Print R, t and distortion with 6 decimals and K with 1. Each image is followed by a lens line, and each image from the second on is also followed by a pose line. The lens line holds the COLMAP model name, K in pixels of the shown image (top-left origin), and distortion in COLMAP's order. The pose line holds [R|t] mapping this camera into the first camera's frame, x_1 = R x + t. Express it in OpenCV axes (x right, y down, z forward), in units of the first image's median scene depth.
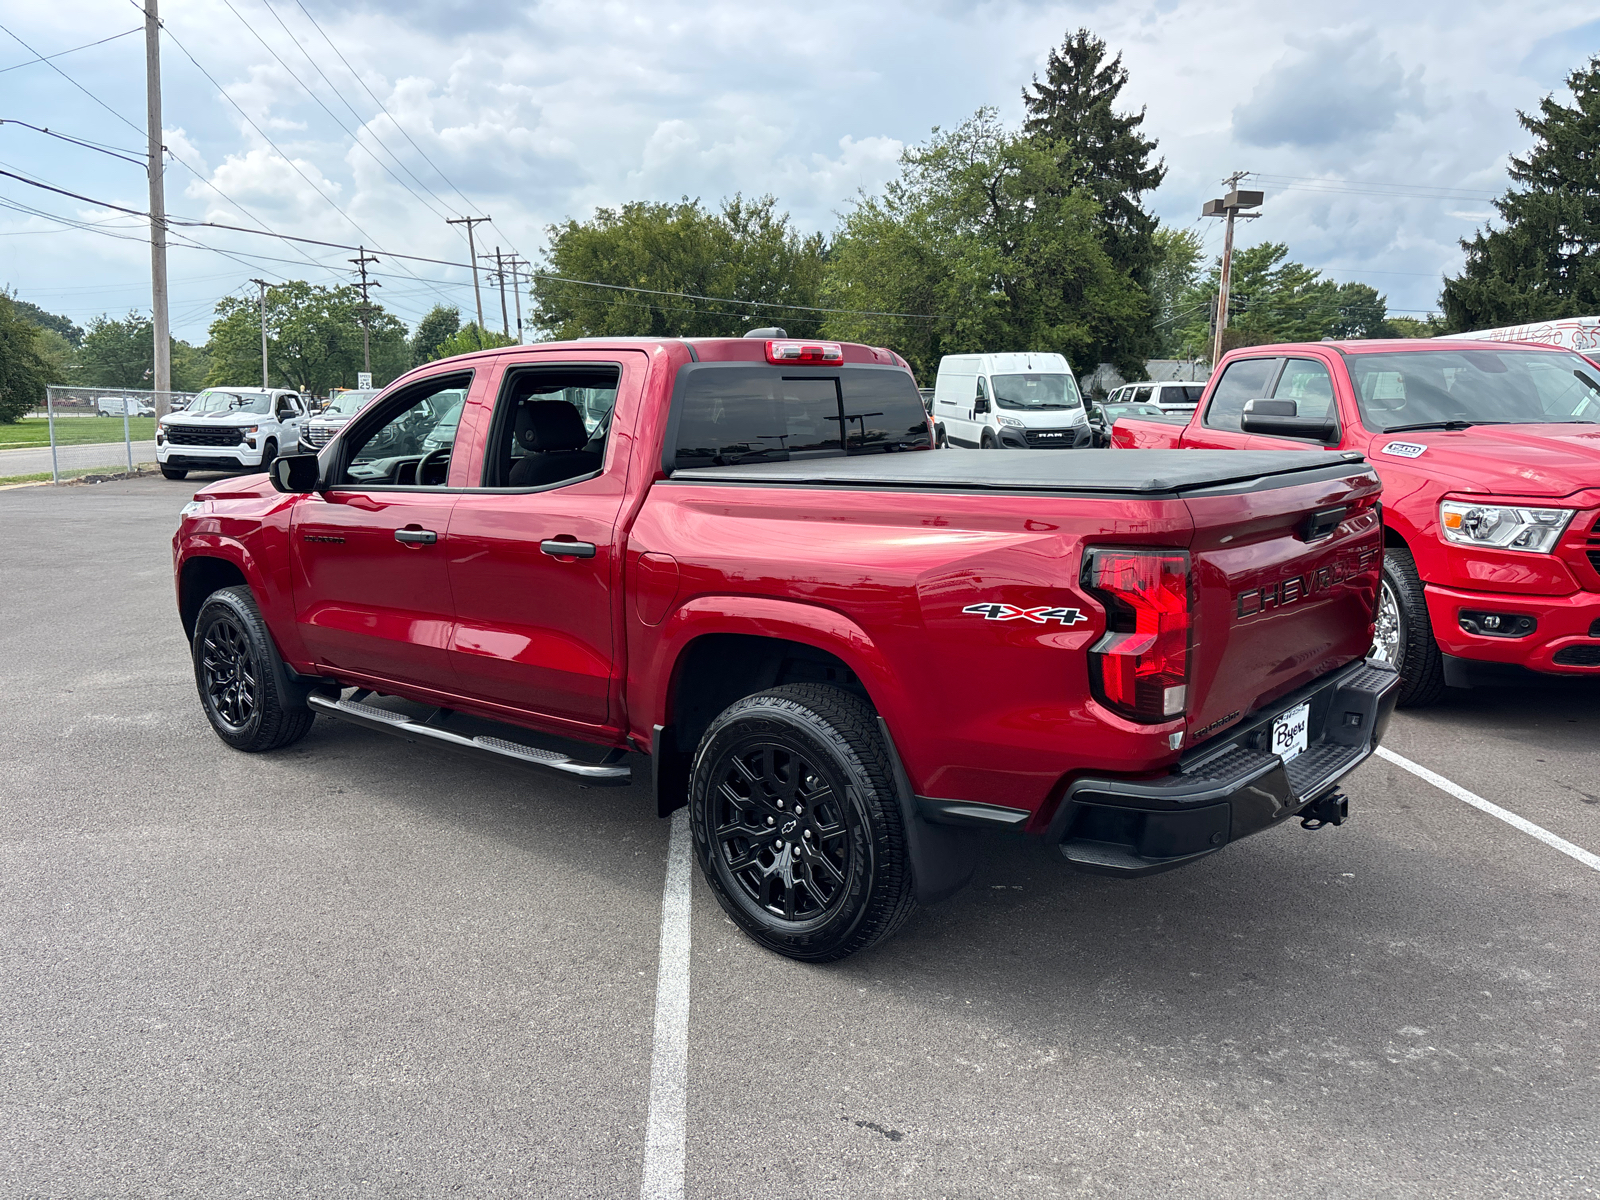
lens RADIAL K [[1242.2, 0, 798.8], [0, 1242.2, 558.9], [0, 0, 1]] dist [0.008728, -0.003647]
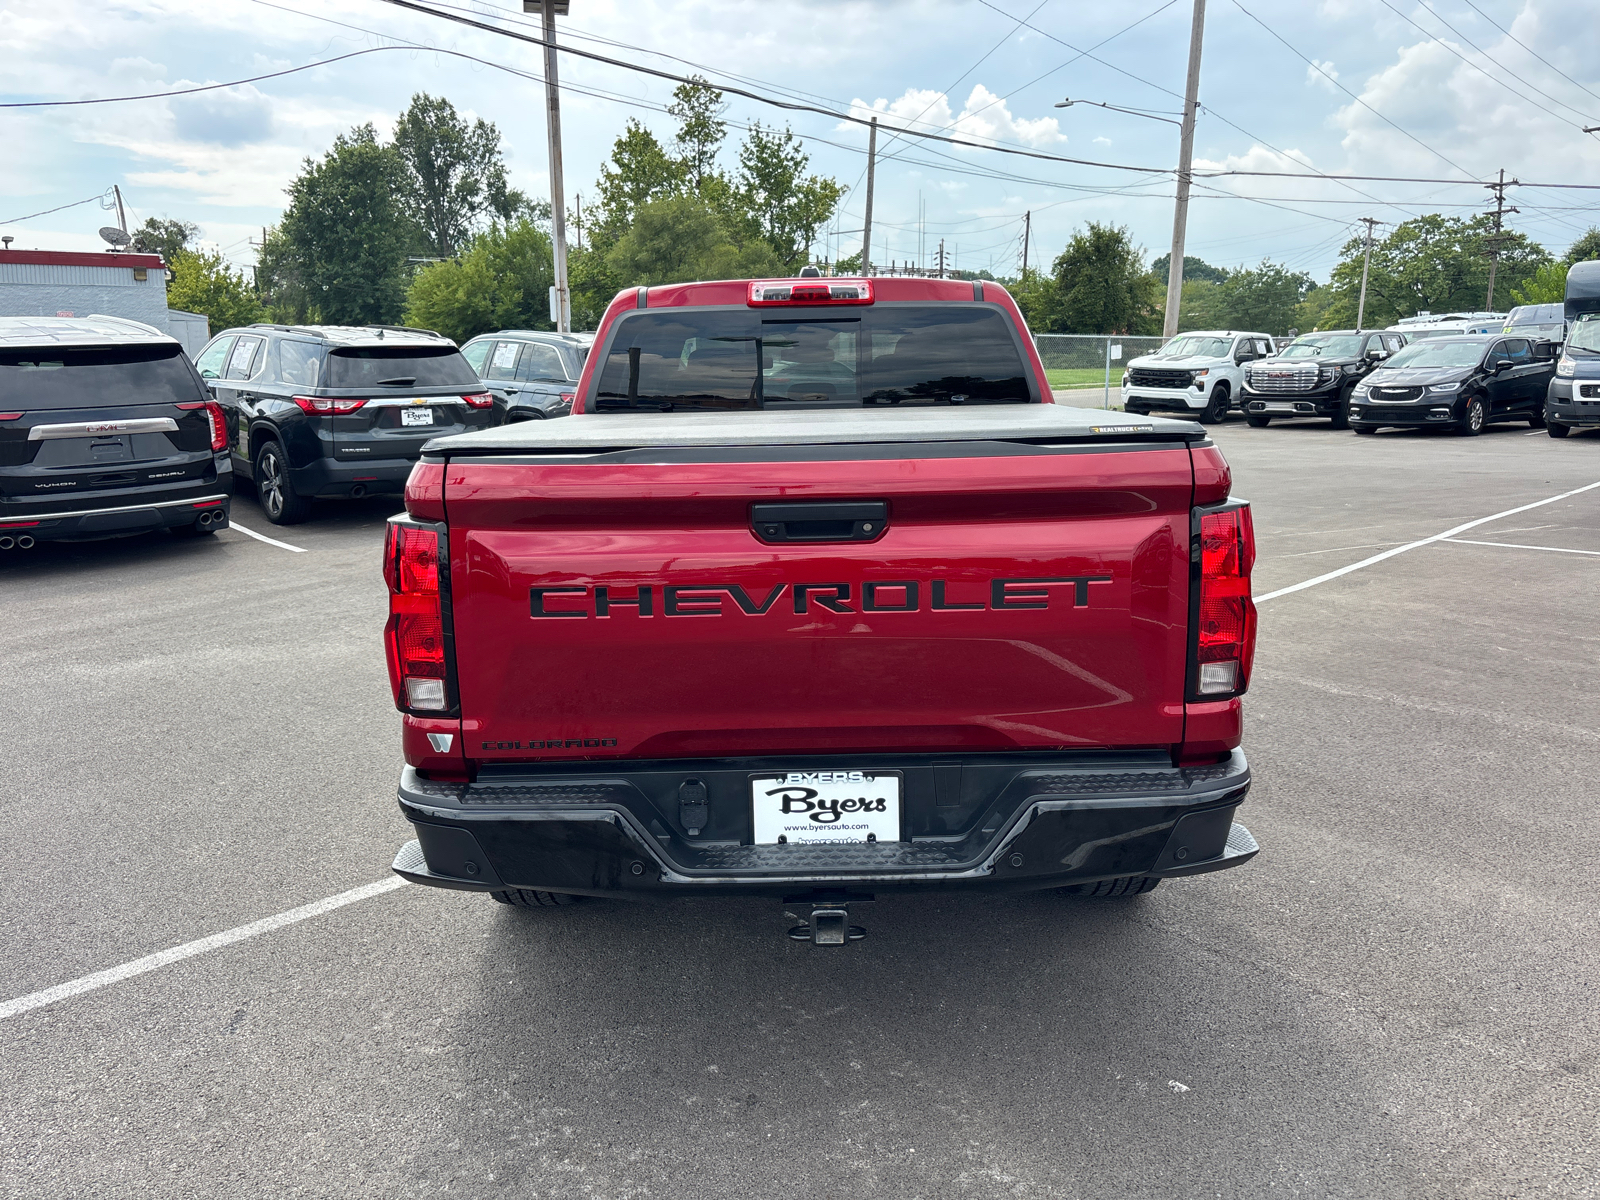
lens RADIAL K [[1211.0, 0, 807.3], [0, 1211.0, 576.2], [0, 0, 1]] dist [0.069989, -0.091010]
pose [[0.637699, 0.129881, -0.759257, 0.122776], [-0.082561, 0.991529, 0.100271, -0.008349], [0.765848, -0.001258, 0.643020, 0.073037]]
